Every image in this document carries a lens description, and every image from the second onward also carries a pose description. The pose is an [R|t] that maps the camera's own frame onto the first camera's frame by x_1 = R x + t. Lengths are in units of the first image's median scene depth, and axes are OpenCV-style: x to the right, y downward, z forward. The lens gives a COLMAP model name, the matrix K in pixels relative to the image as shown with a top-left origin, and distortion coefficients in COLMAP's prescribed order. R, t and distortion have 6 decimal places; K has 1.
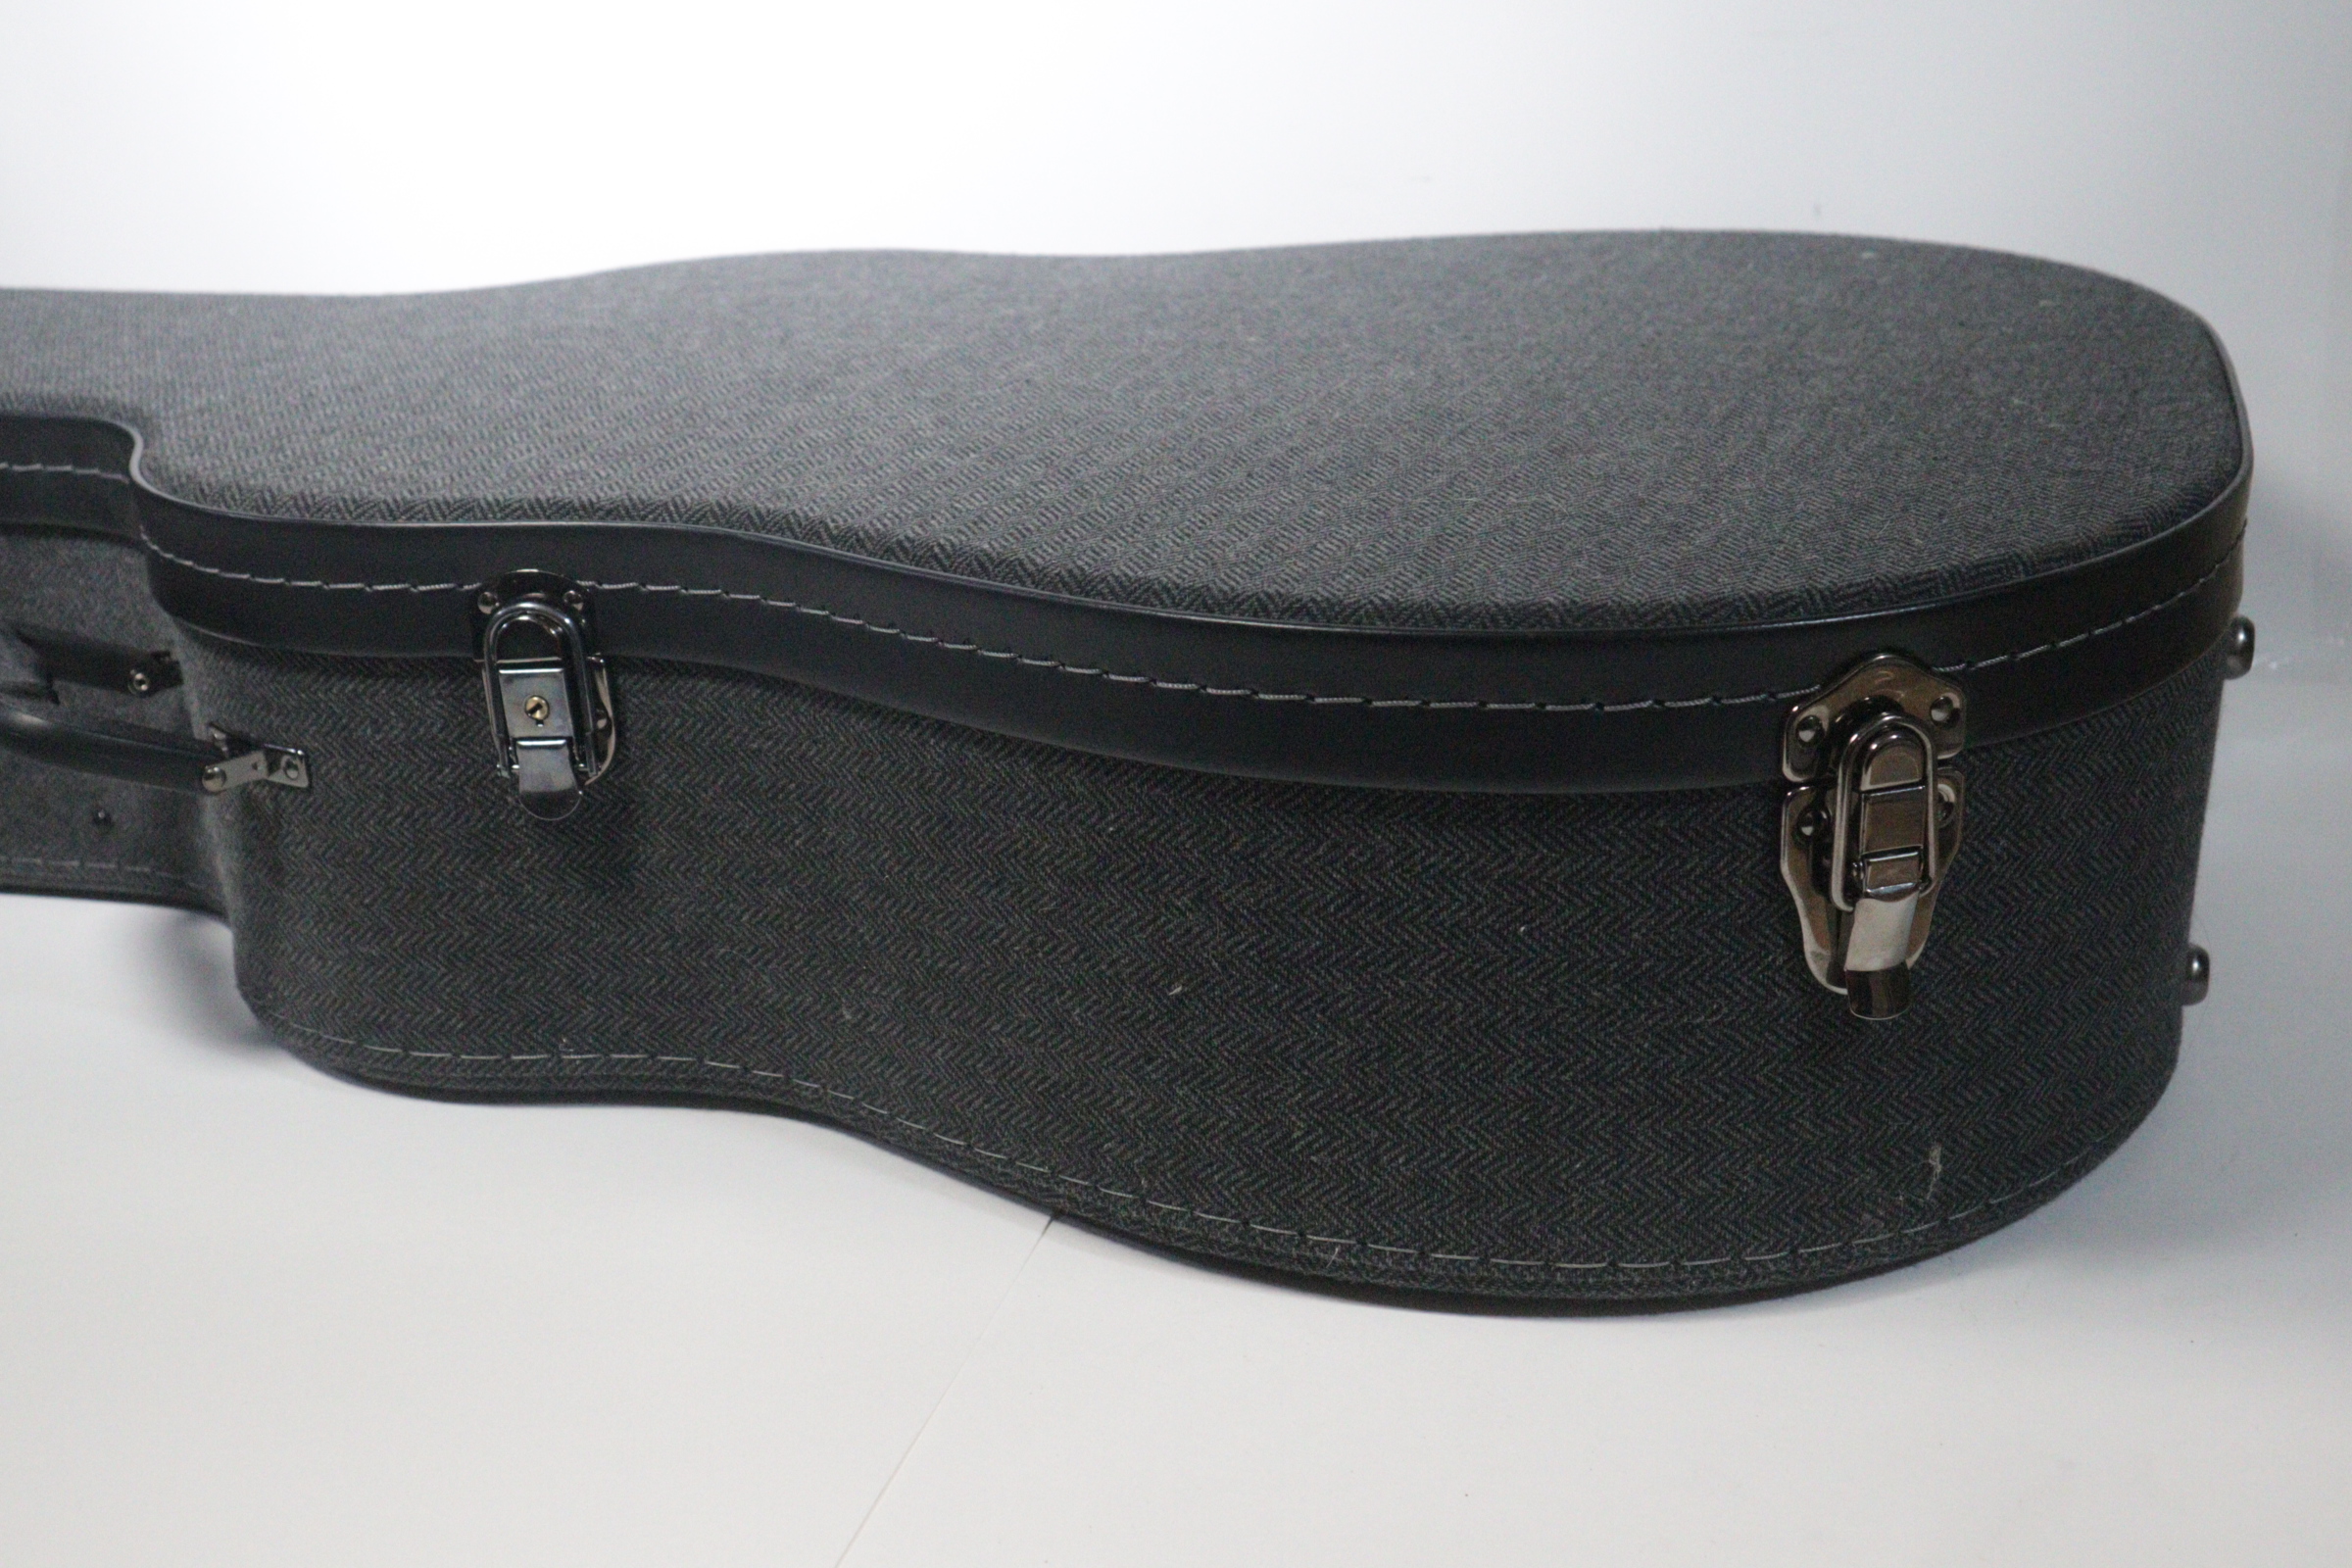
lens RADIAL K [[2607.9, 0, 1170.0], [0, 2607.9, 795.5], [0, 0, 1]] dist [0.013742, 0.000000]
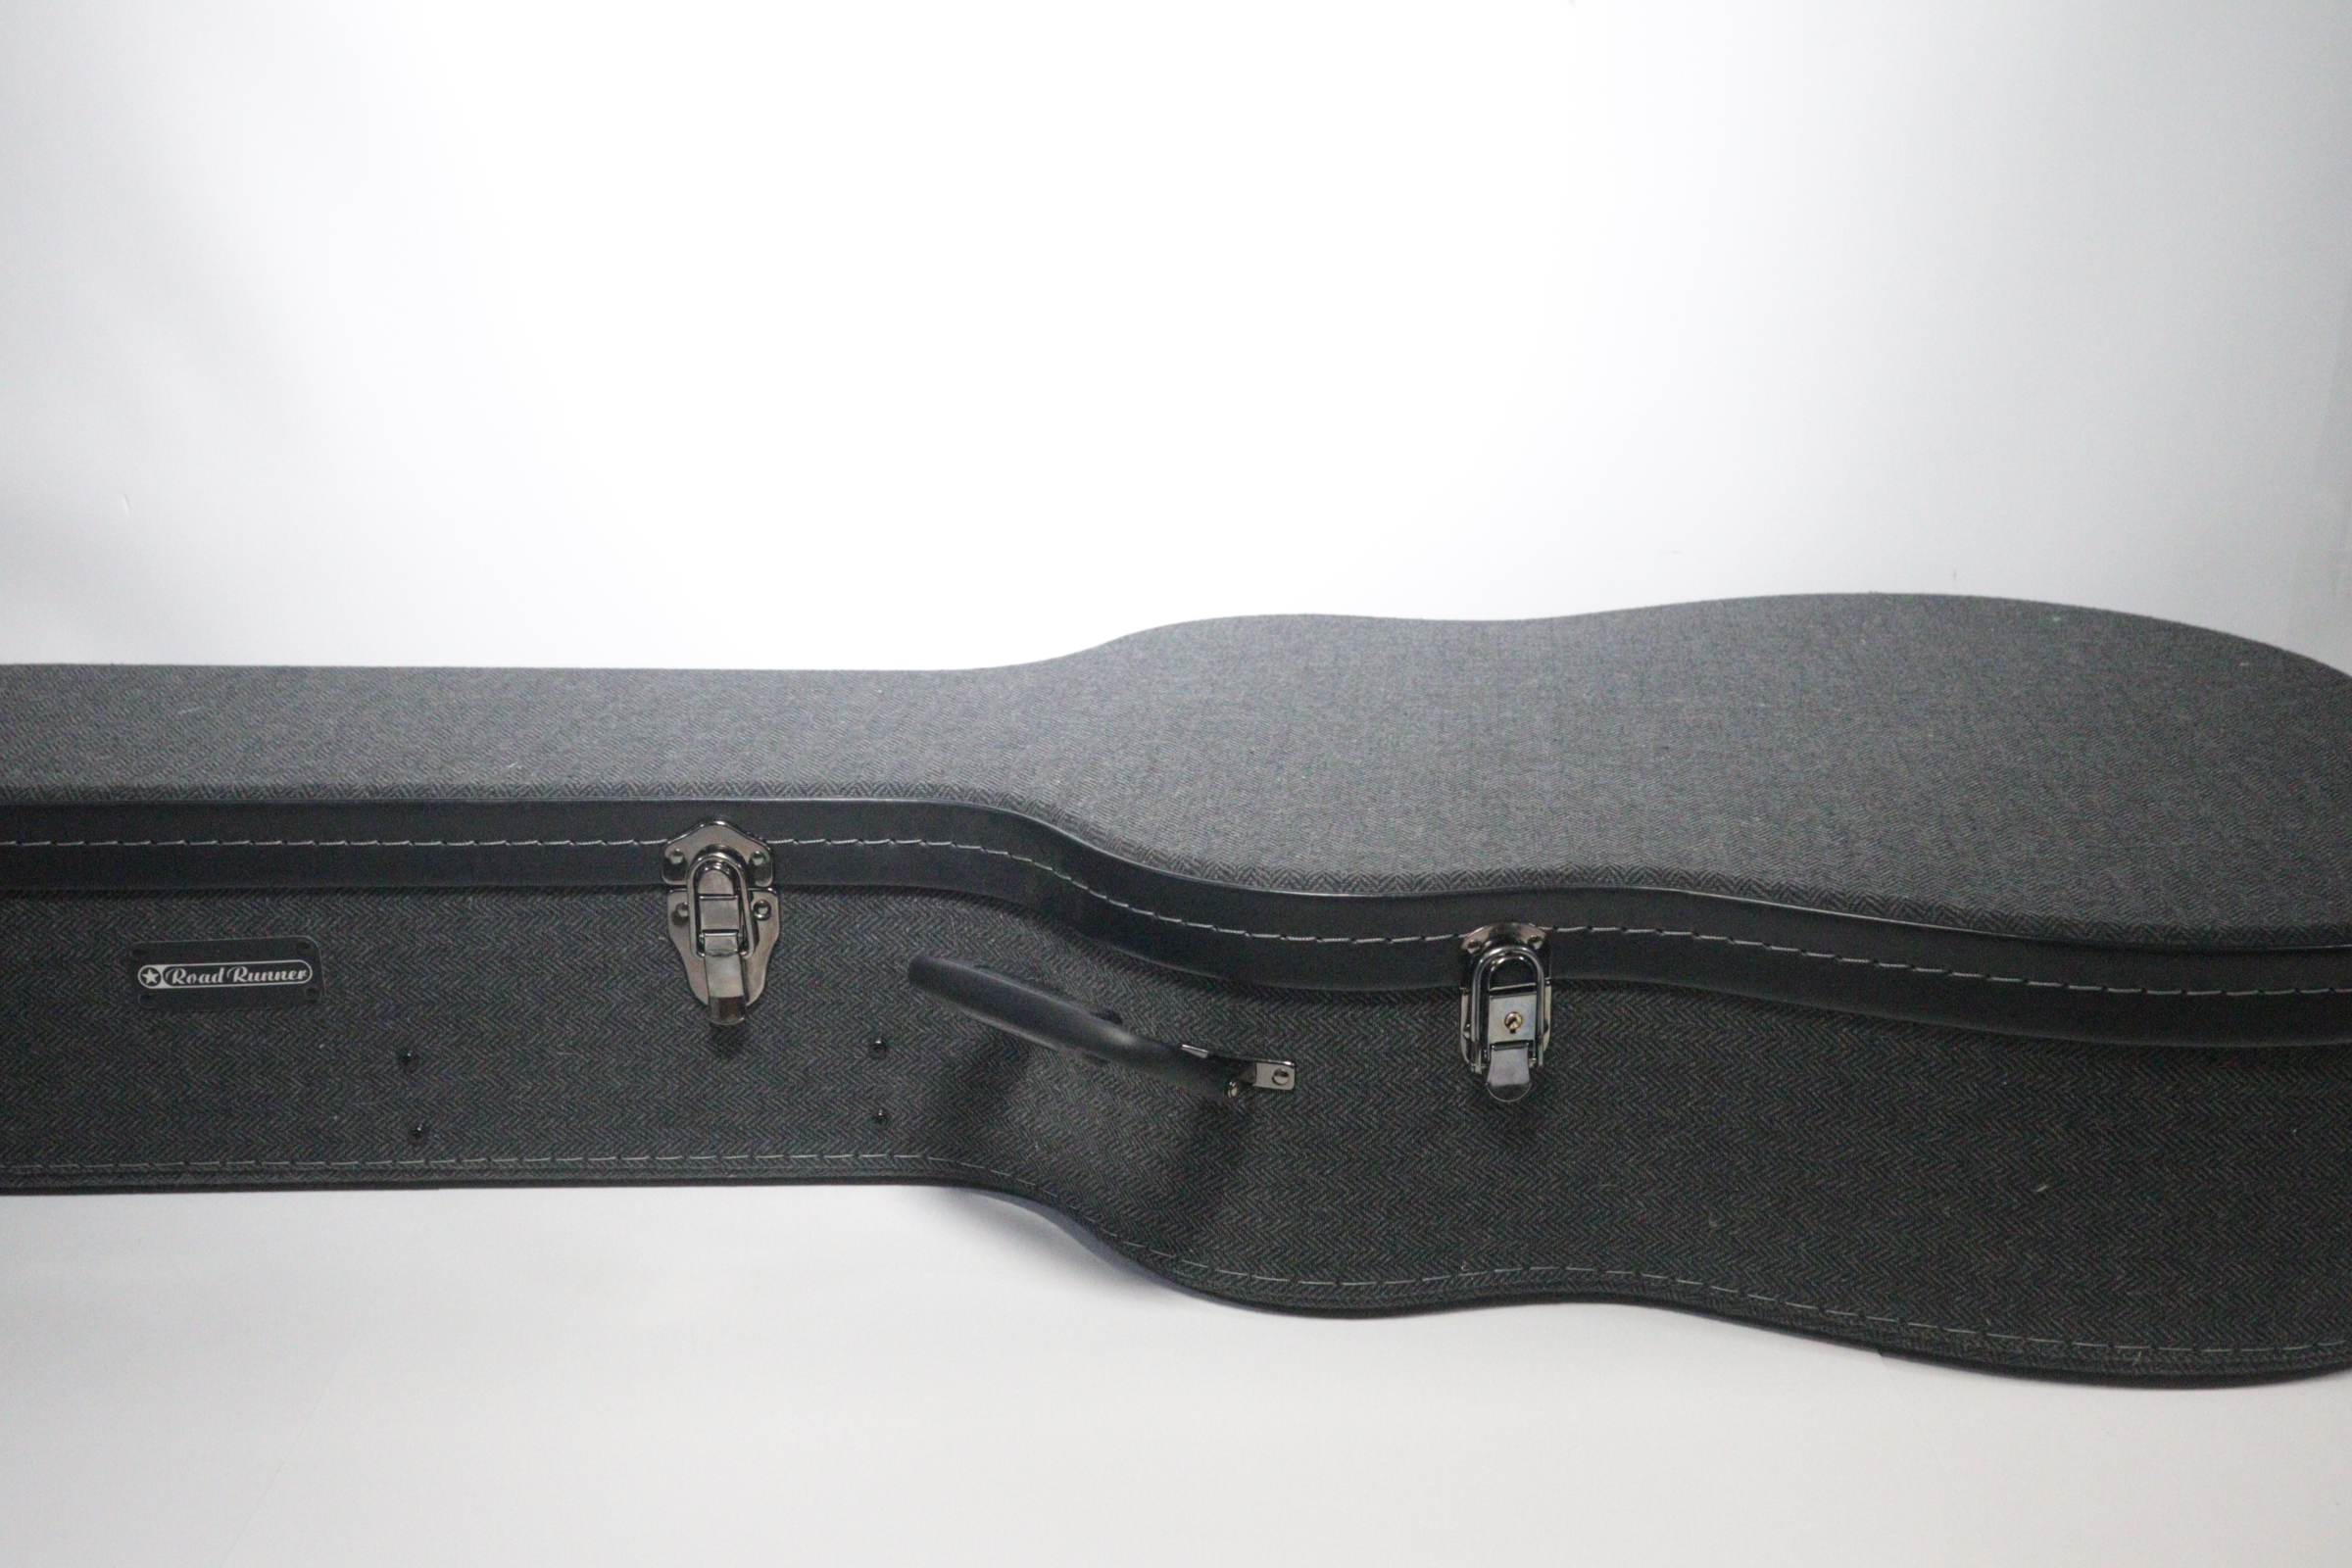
lens RADIAL K [[2442.1, 0, 1184.2], [0, 2442.1, 773.0], [0, 0, 1]] dist [0.021518, 0.000000]
pose [[0.957433, -0.043626, 0.285340, -0.756975], [0.062572, 0.996376, -0.057620, -0.098664], [-0.281792, 0.073021, 0.956693, -0.189454]]
